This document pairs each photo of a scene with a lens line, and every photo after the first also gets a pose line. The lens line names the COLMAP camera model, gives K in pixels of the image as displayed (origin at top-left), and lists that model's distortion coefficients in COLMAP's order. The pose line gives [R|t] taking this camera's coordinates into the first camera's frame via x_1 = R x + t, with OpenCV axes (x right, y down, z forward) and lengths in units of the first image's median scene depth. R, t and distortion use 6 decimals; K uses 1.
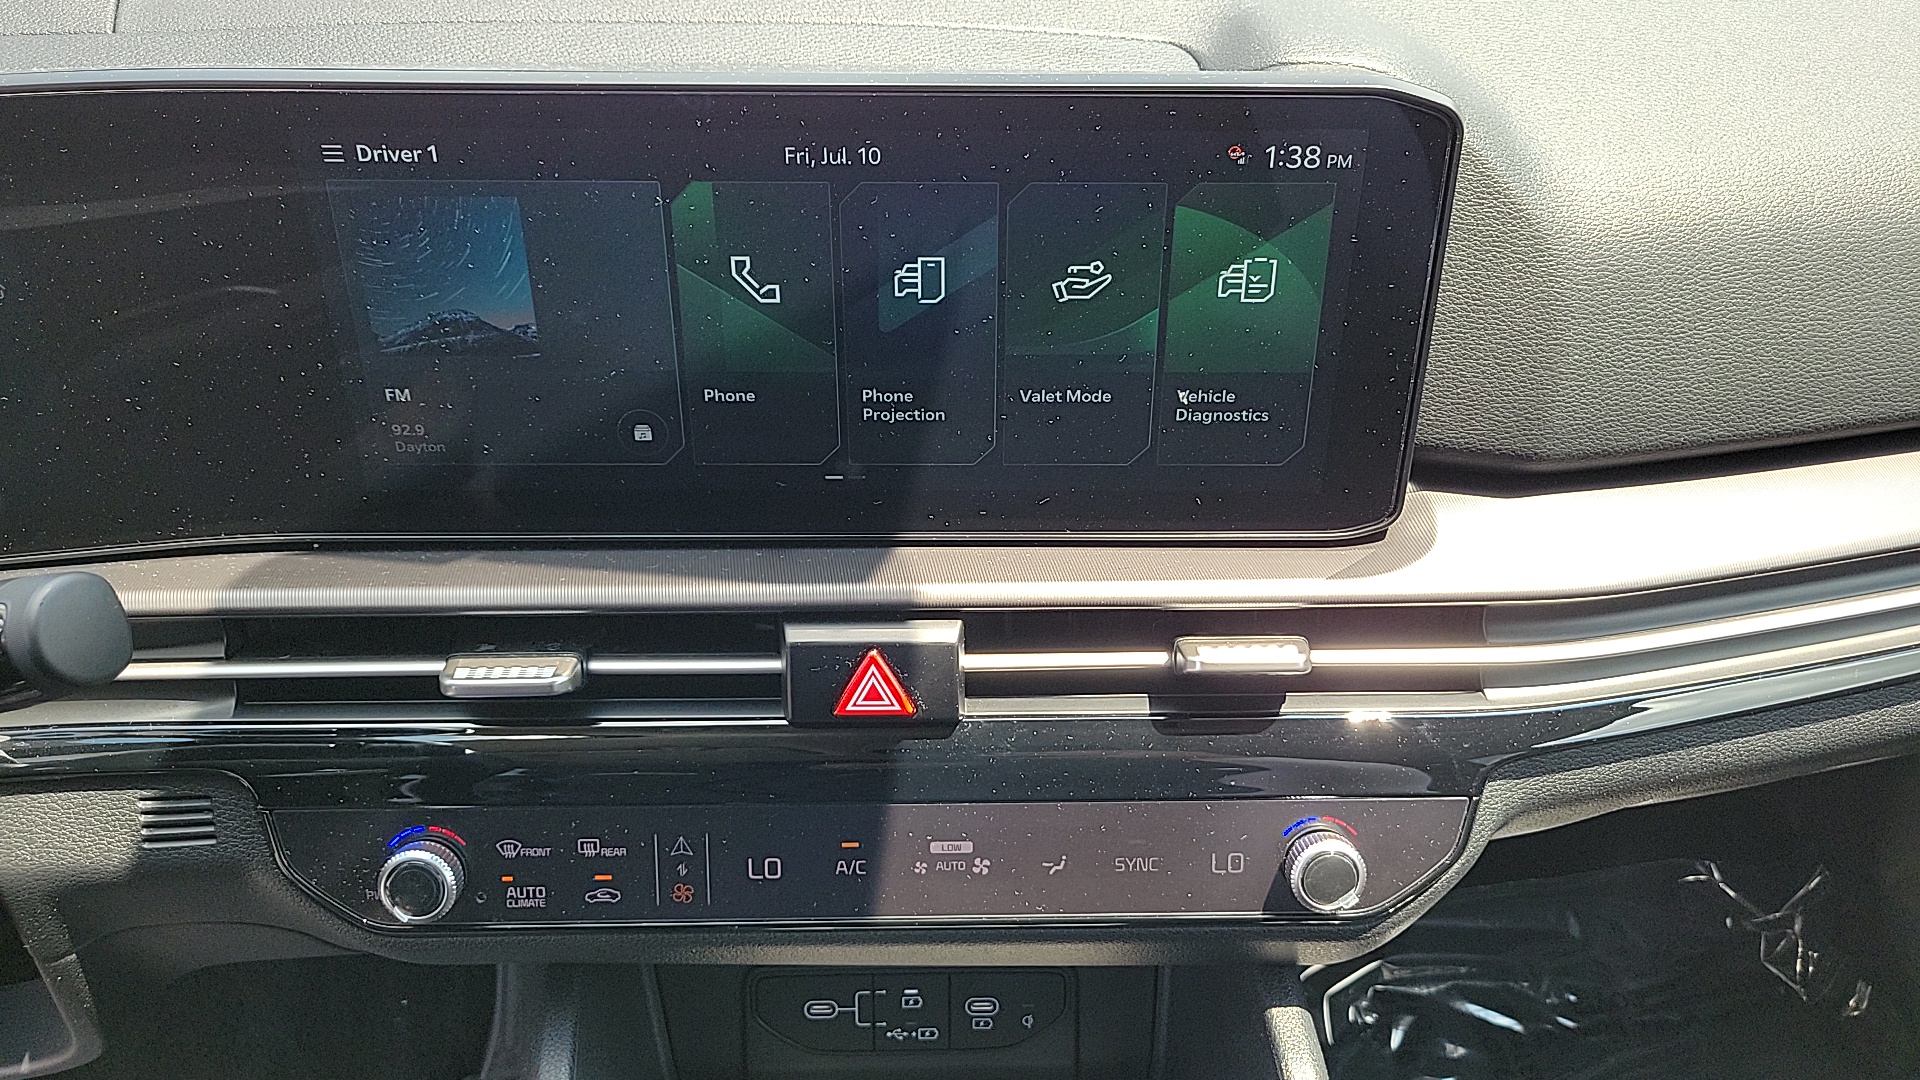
lens RADIAL K [[1481.7, 0, 976.5], [0, 1481.7, 526.2], [0, 0, 1]] dist [0.023804, -0.010477]
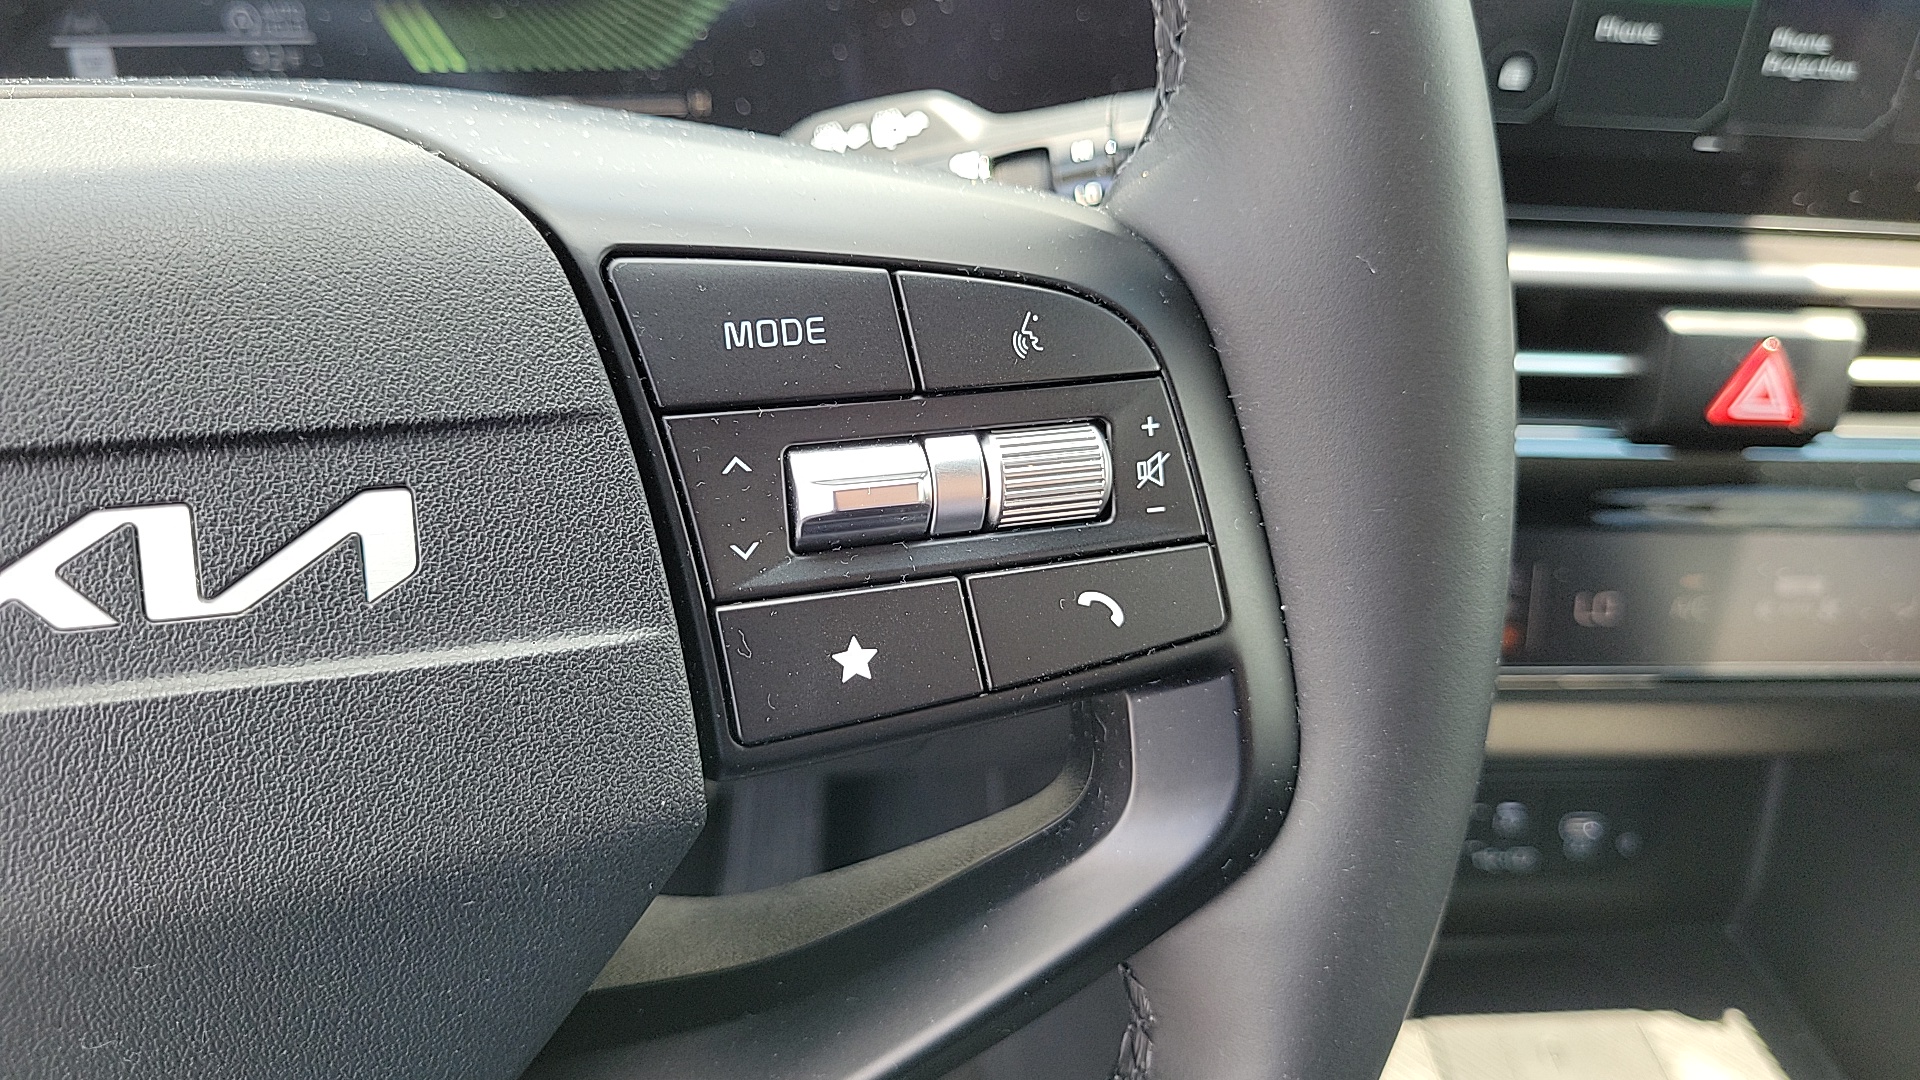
lens RADIAL K [[1481.7, 0, 920.5], [0, 1481.7, 517.1], [0, 0, 1]] dist [0.023804, -0.010477]
pose [[0.996173, 0.016970, 0.085740, -0.625864], [-0.017199, 0.999850, 0.001935, 0.190703], [-0.085695, -0.003402, 0.996316, 0.185640]]
